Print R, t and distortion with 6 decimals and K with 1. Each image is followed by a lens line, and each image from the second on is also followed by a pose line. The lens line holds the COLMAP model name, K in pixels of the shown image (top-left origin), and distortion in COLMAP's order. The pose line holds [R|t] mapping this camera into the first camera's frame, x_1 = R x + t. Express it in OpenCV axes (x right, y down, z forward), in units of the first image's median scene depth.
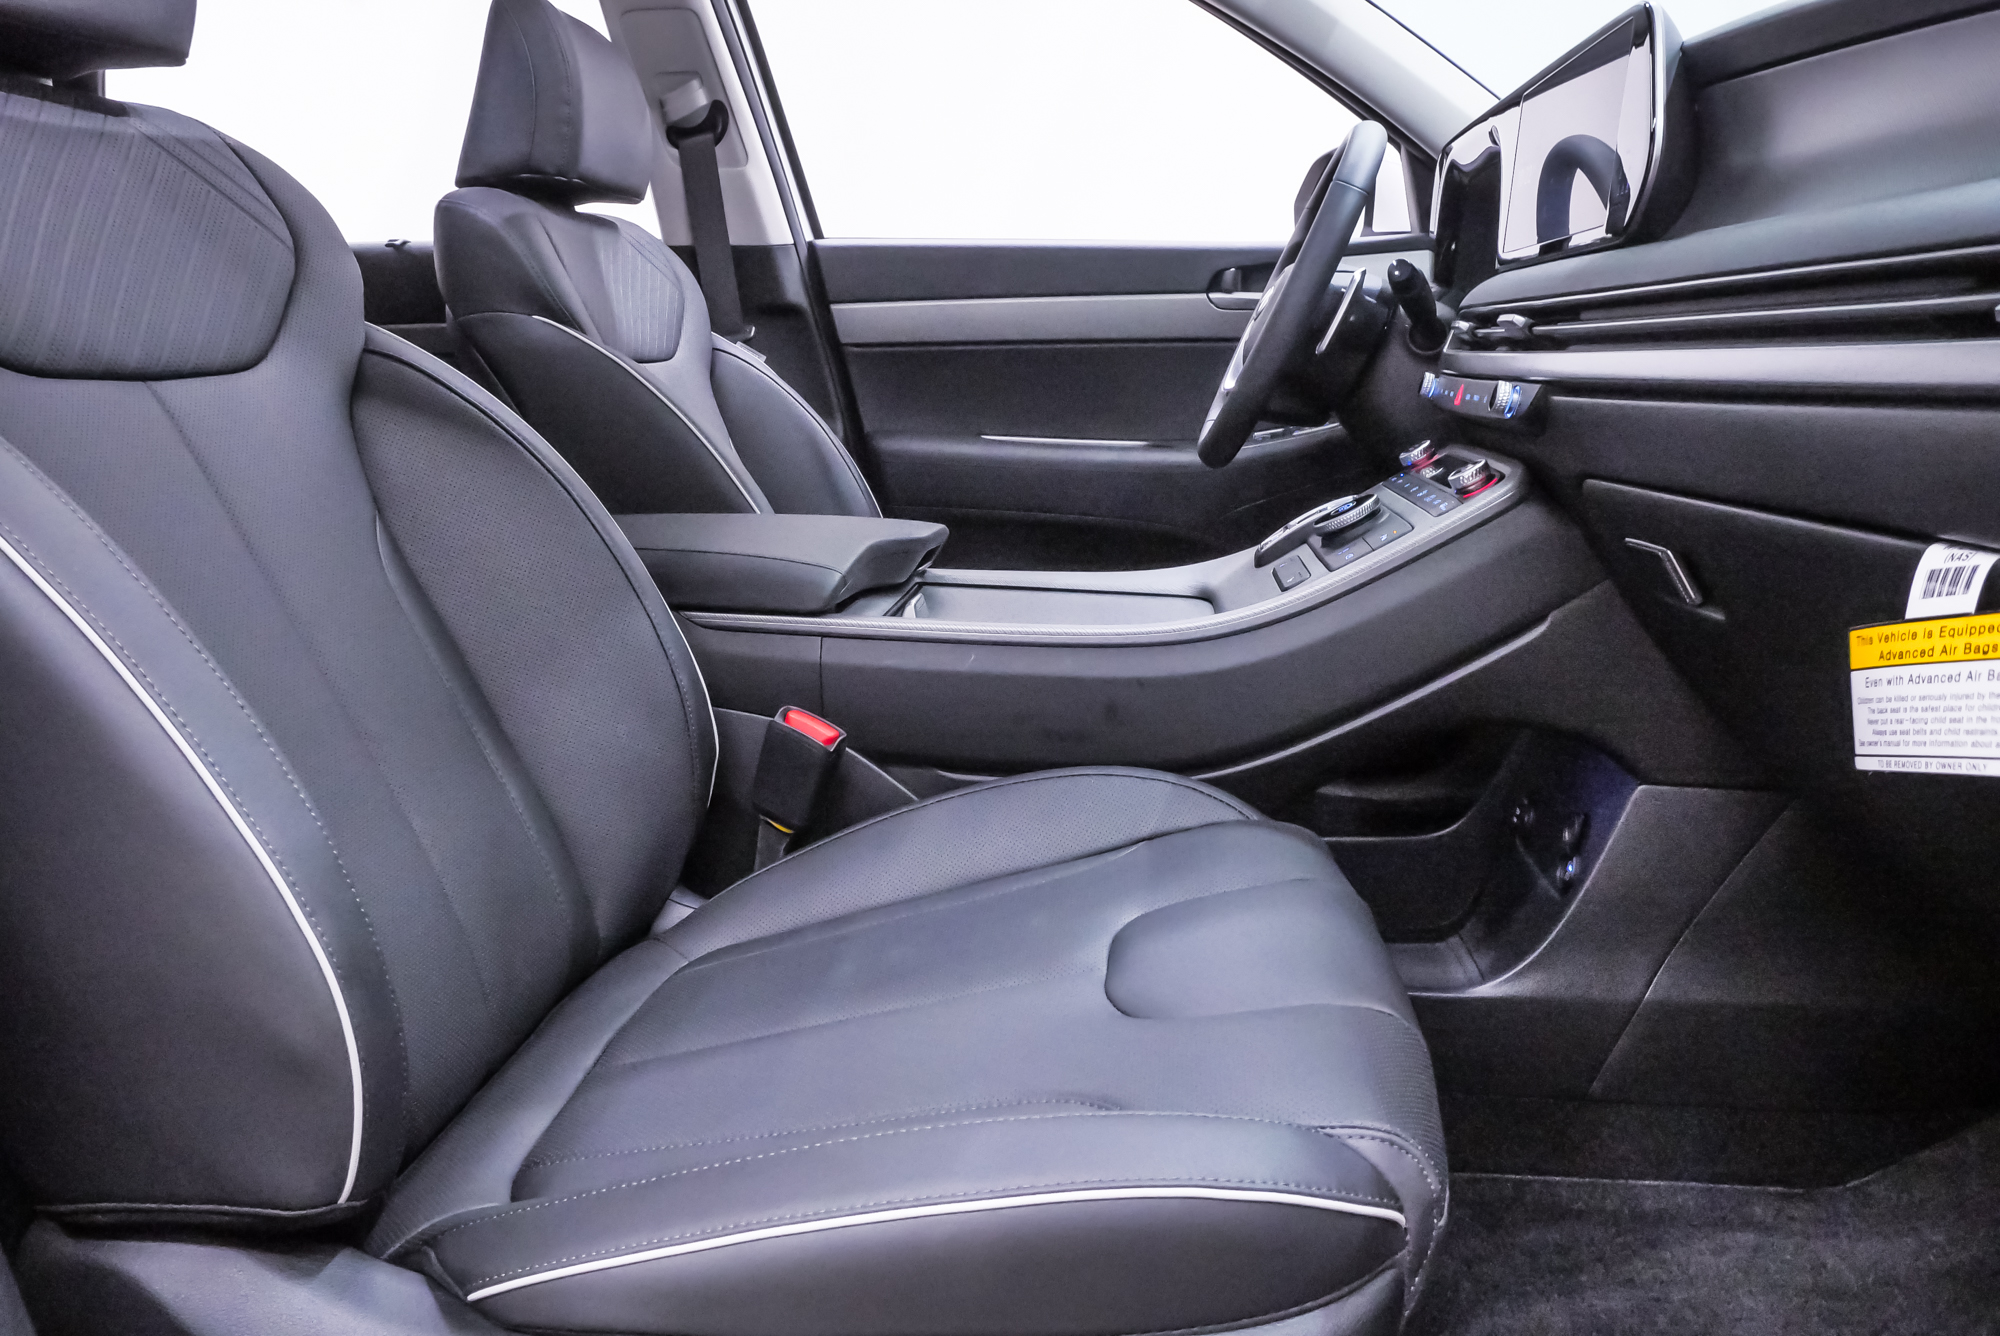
lens RADIAL K [[1486.1, 0, 1000.0], [0, 1486.1, 668.0], [0, 0, 1]] dist [-0.040975, 0.013465]
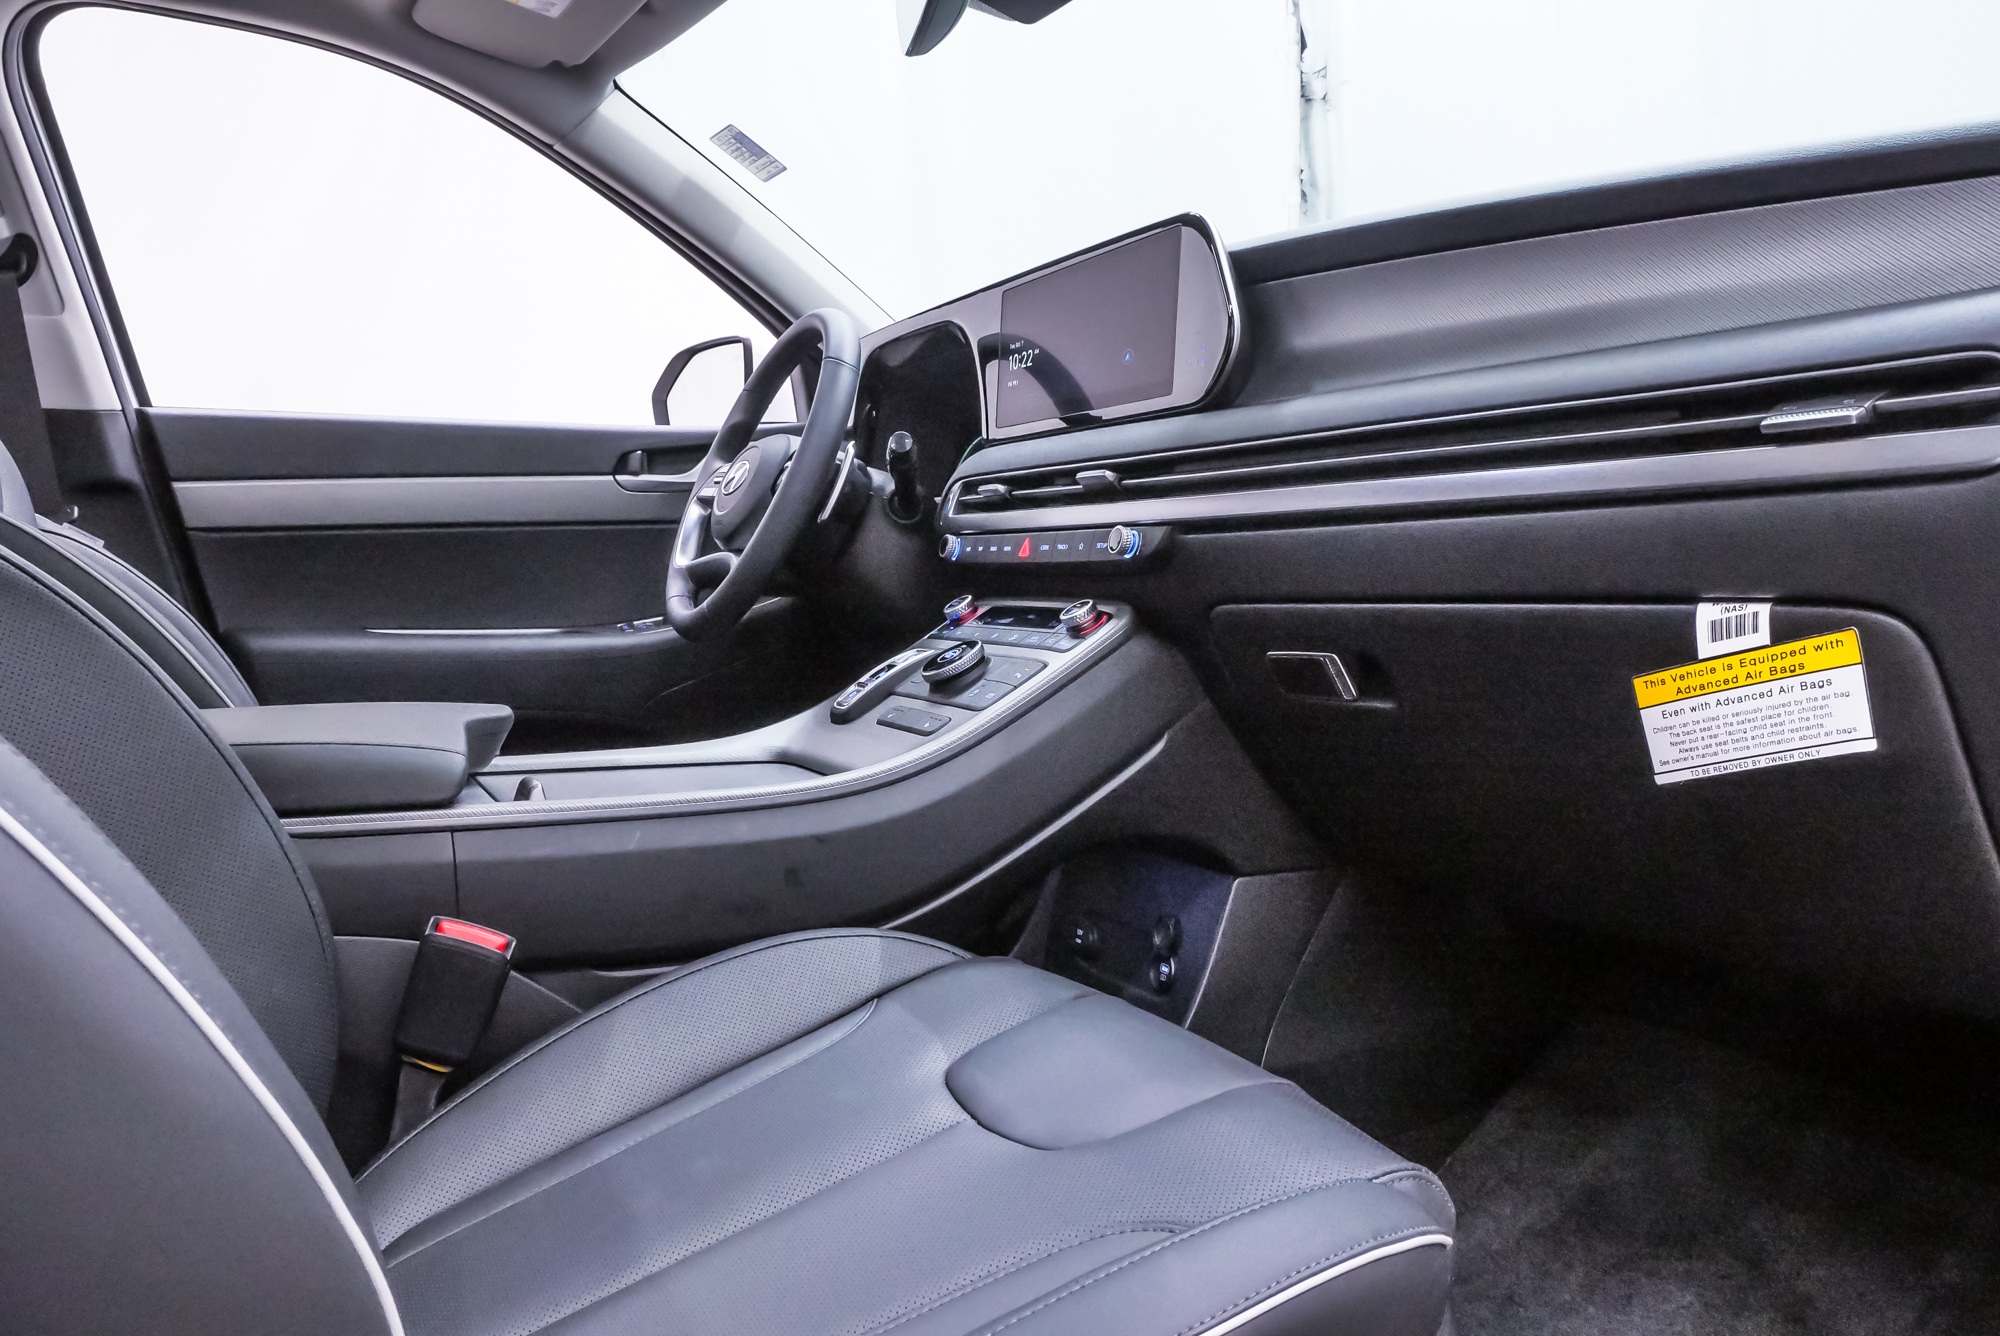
lens RADIAL K [[1486.1, 0, 1000.0], [0, 1486.1, 668.0], [0, 0, 1]] dist [-0.040975, 0.013465]
pose [[0.836085, -0.050102, 0.546308, -0.320416], [0.128916, 0.985879, -0.106881, 0.017585], [-0.533238, 0.159790, 0.830737, 0.120990]]
